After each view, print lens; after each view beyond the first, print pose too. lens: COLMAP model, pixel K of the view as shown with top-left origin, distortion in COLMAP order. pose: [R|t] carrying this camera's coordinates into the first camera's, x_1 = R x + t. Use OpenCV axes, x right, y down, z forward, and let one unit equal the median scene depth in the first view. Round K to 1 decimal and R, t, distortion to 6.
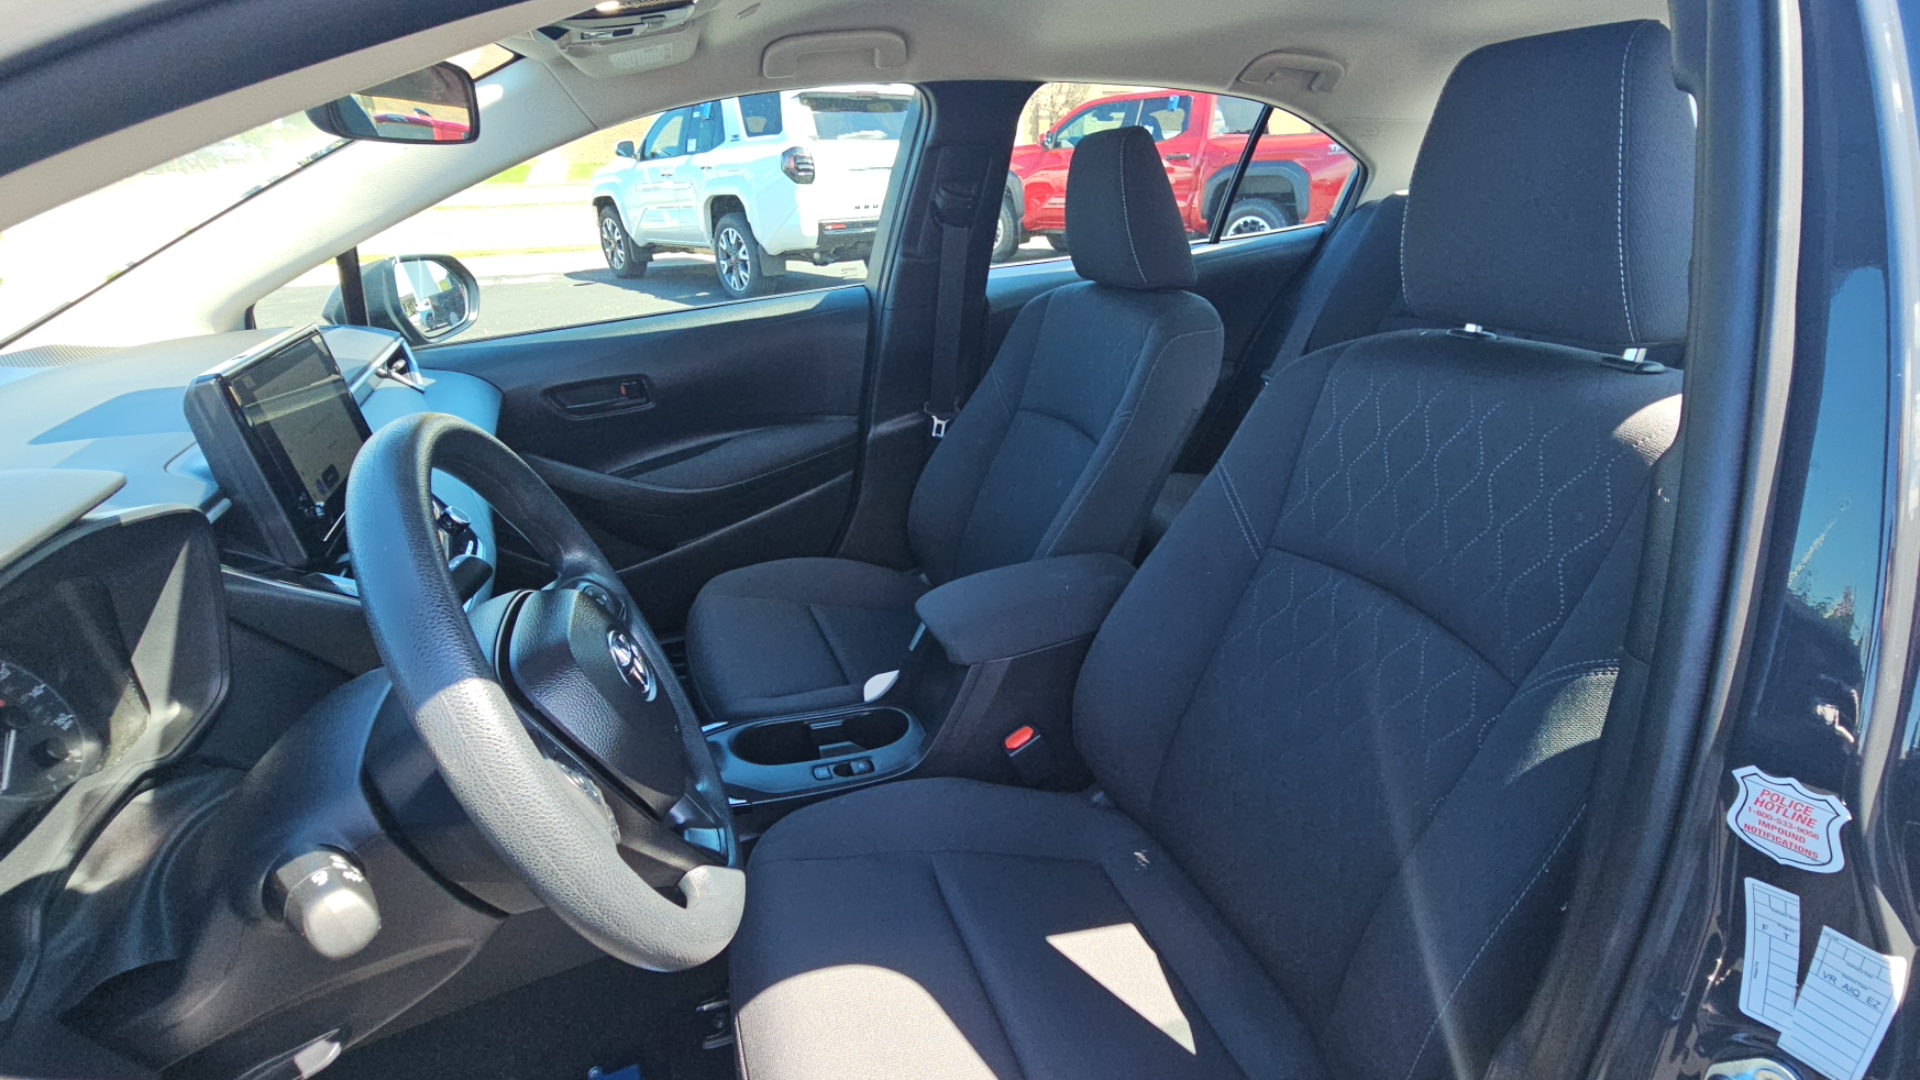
lens RADIAL K [[864.7, 0, 978.6], [0, 864.7, 540.7], [0, 0, 1]] dist [-0.001196, -0.000515]
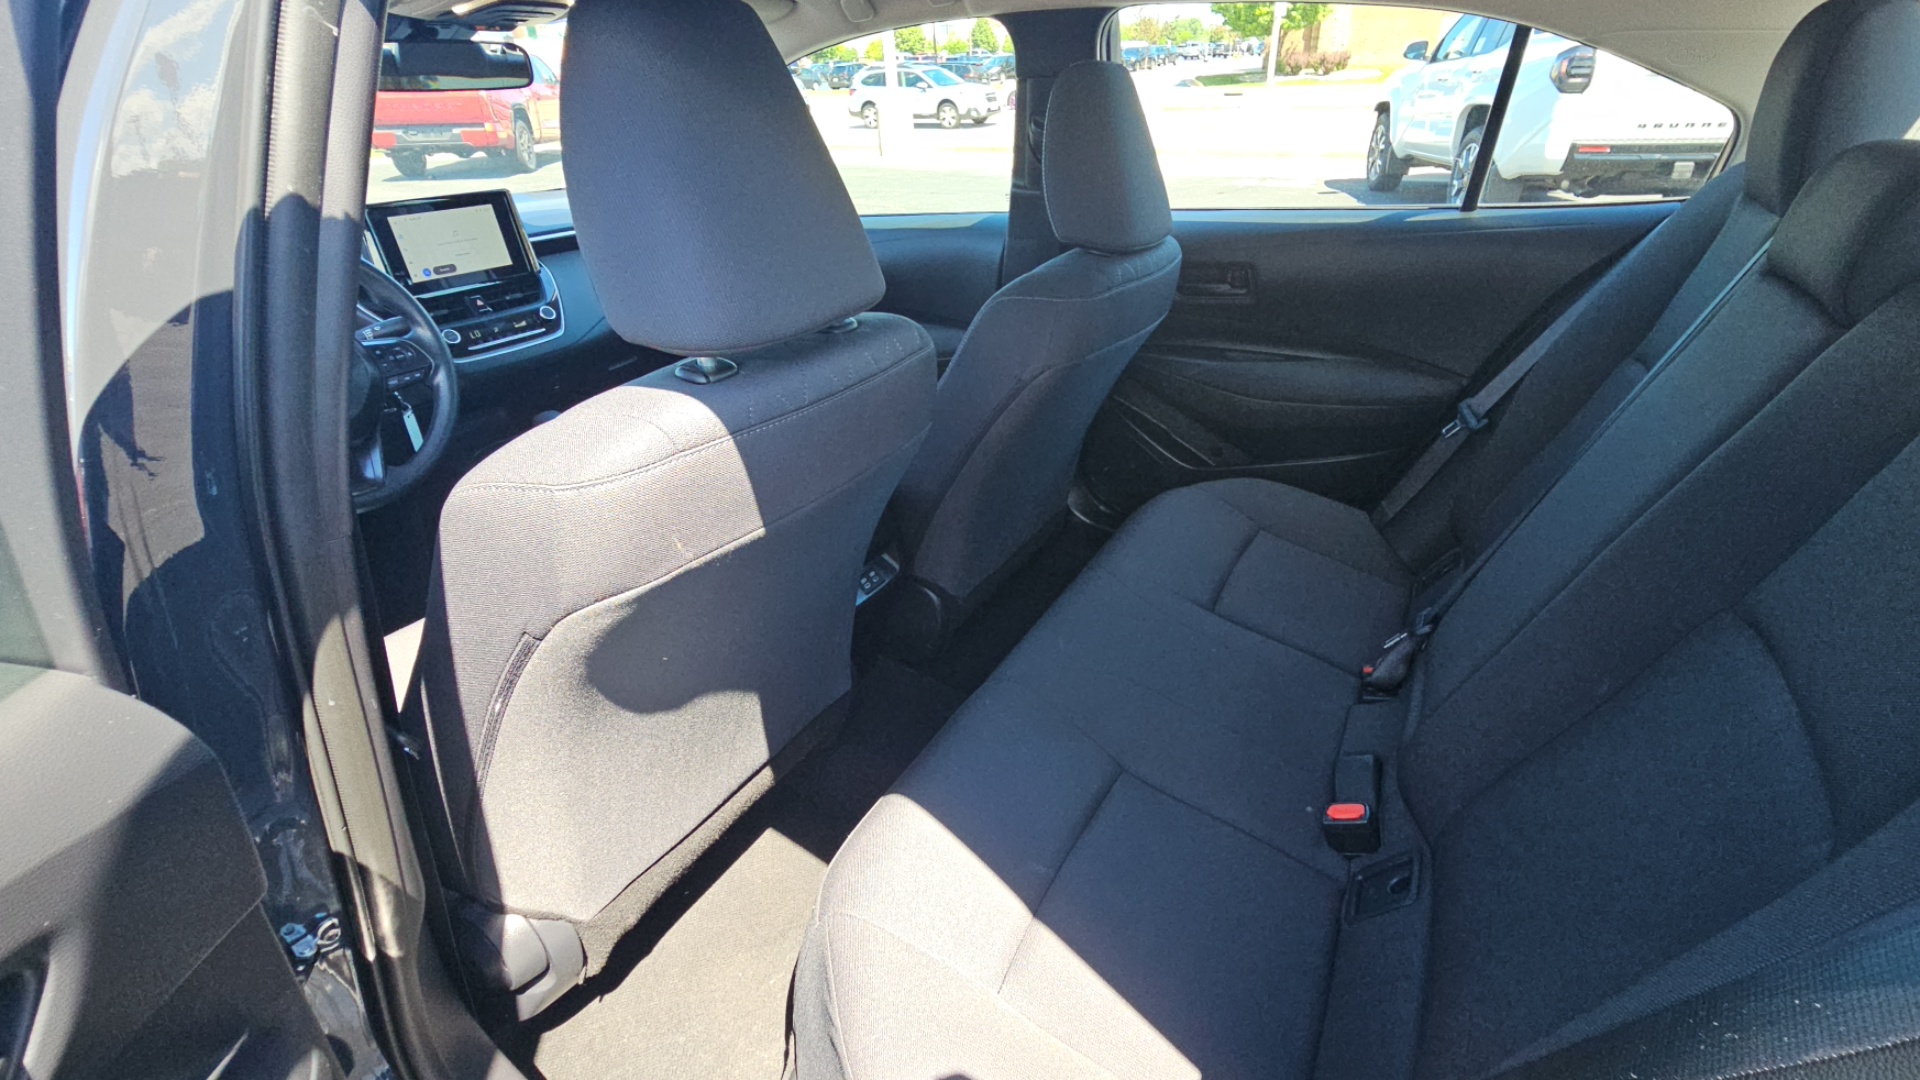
lens RADIAL K [[856.2, 0, 979.0], [0, 856.2, 539.8], [0, 0, 1]] dist [0.011322, -0.005730]
pose [[0.632823, 0.373868, -0.678054, 0.761449], [-0.306378, 0.925139, 0.224167, -0.153657], [0.711103, 0.065883, 0.699994, 0.271391]]
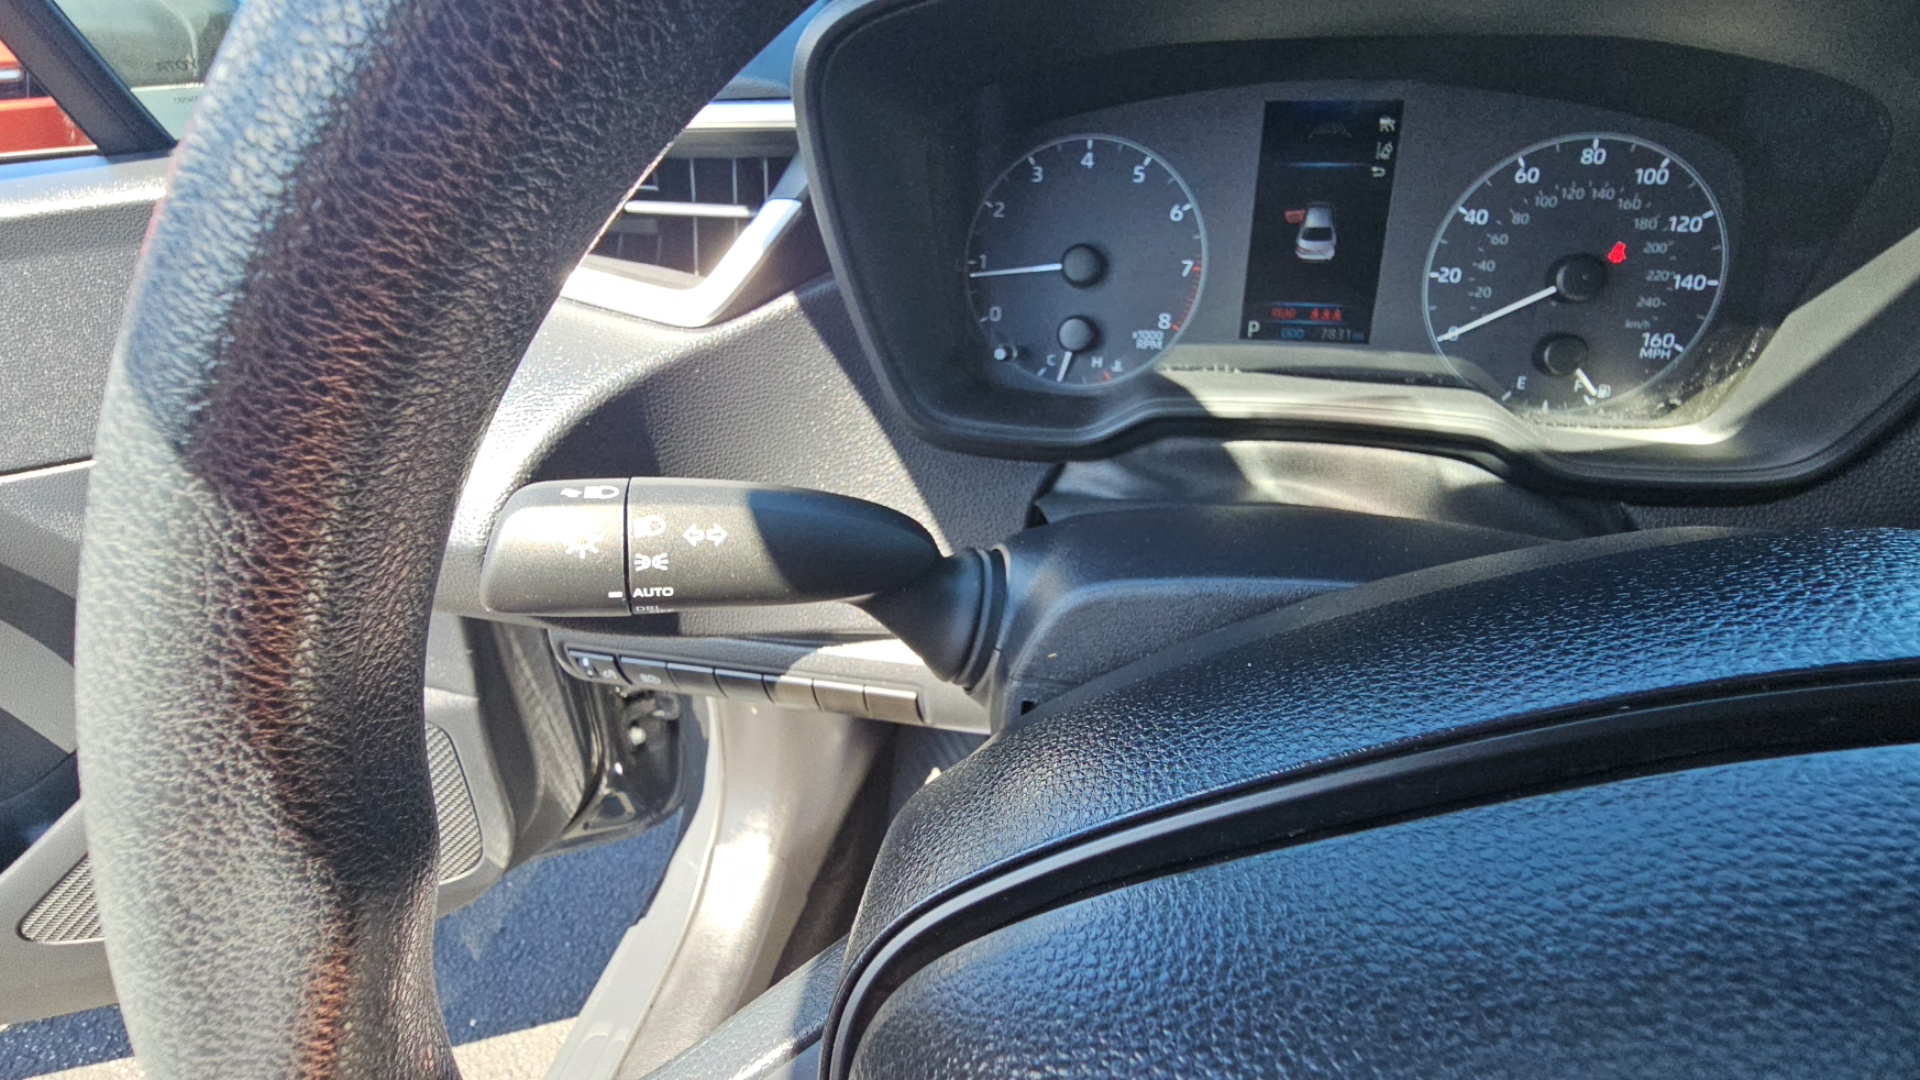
lens RADIAL K [[864.7, 0, 978.6], [0, 864.7, 540.7], [0, 0, 1]] dist [-0.001196, -0.000515]
pose [[-0.566591, 0.528449, -0.632232, -0.134533], [-0.272455, 0.603969, 0.748993, -0.008494], [0.777652, 0.596627, -0.198224, 0.312614]]
